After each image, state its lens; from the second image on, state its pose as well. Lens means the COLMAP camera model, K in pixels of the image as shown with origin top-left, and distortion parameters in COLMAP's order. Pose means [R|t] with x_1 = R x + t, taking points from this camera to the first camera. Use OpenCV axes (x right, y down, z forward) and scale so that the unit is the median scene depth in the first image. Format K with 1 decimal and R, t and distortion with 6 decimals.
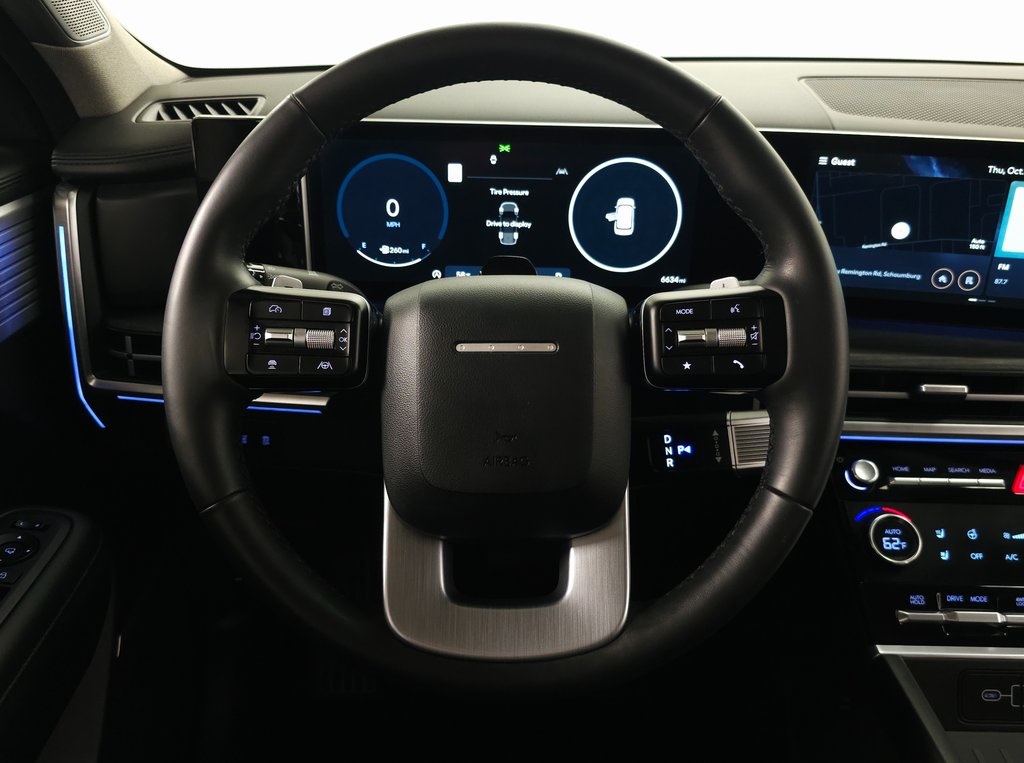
lens RADIAL K [[836.9, 0, 505.5], [0, 836.9, 384.4], [0, 0, 1]] dist [0.050006, -0.071334]
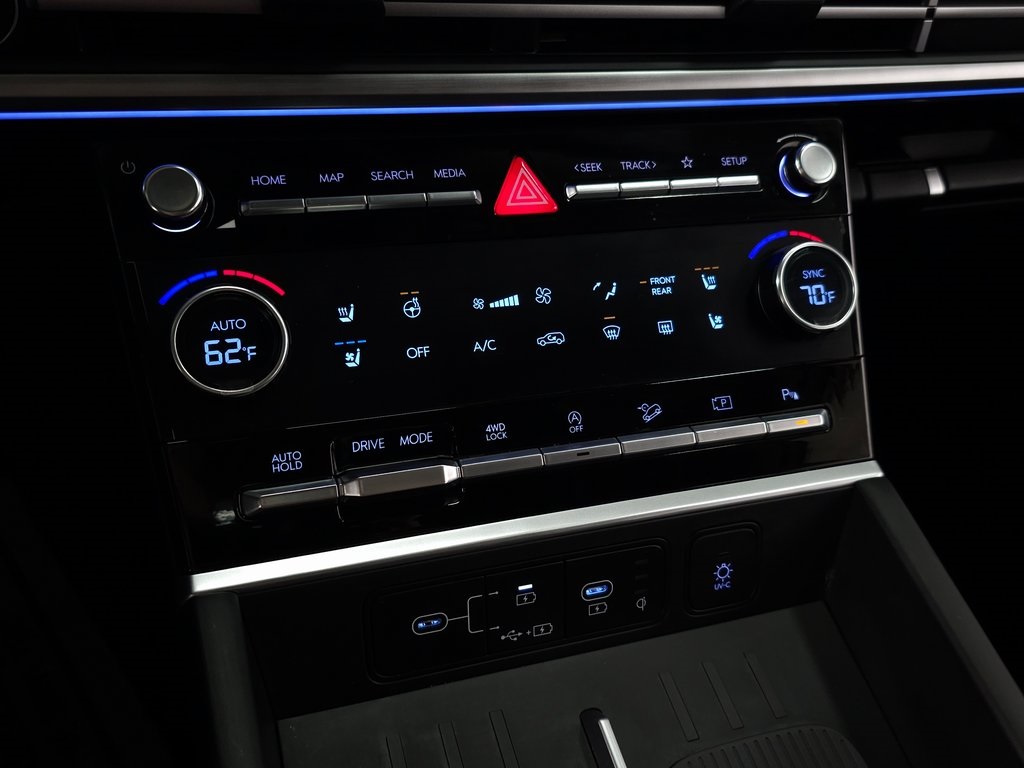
lens RADIAL K [[894.3, 0, 515.3], [0, 894.3, 393.3], [0, 0, 1]] dist [0.120715, -0.275219]
pose [[0.941561, -0.138779, 0.306925, 0.437700], [0.033873, 0.945575, 0.323636, 0.056501], [-0.335135, -0.294327, 0.895018, 0.491398]]
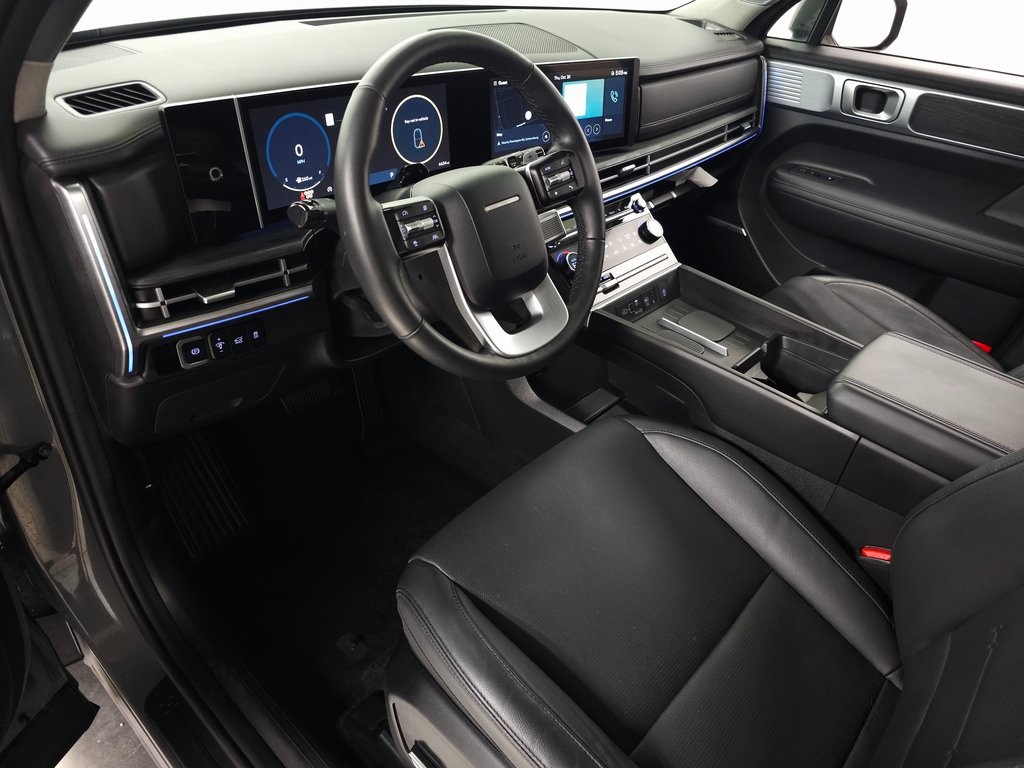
lens RADIAL K [[687.1, 0, 513.0], [0, 687.1, 381.7], [0, 0, 1]] dist [0.056976, -0.072976]
pose [[0.661909, -0.396926, 0.635867, -0.866406], [0.276553, 0.917761, 0.285013, -0.082463], [-0.696703, -0.012802, 0.717245, -0.159707]]
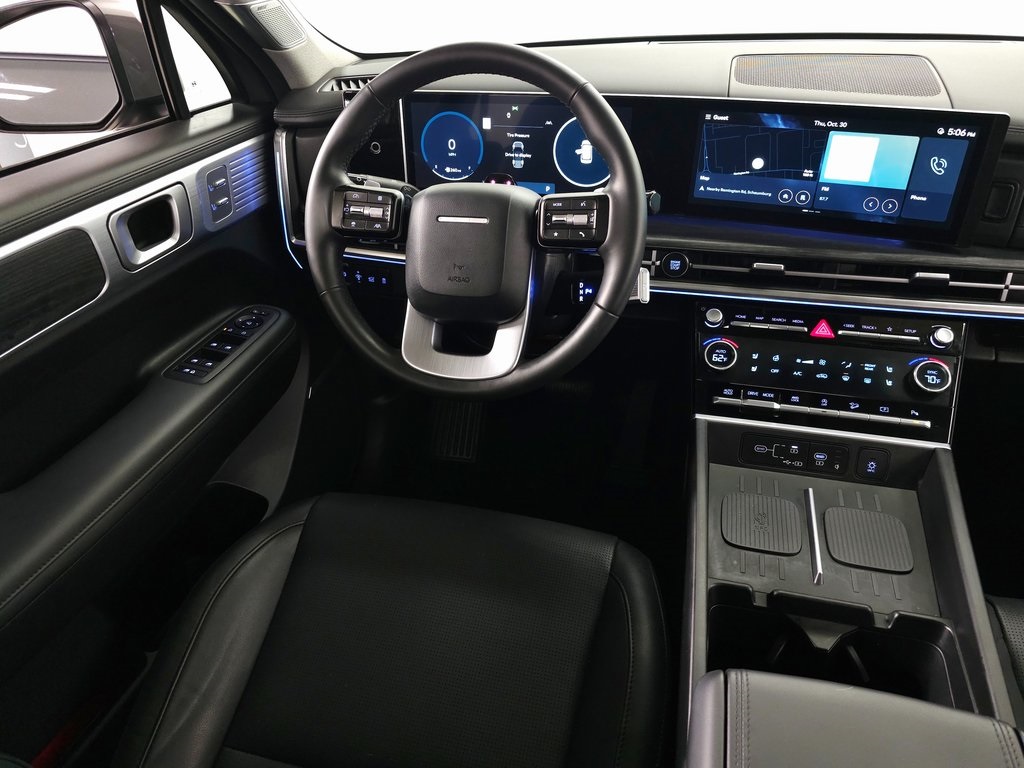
lens RADIAL K [[687.1, 0, 513.0], [0, 687.1, 381.7], [0, 0, 1]] dist [0.056976, -0.072976]
pose [[0.969144, 0.091216, -0.228997, 0.368534], [-0.062293, 0.989488, 0.130507, 0.079722], [0.238494, -0.112215, 0.964639, -0.399112]]
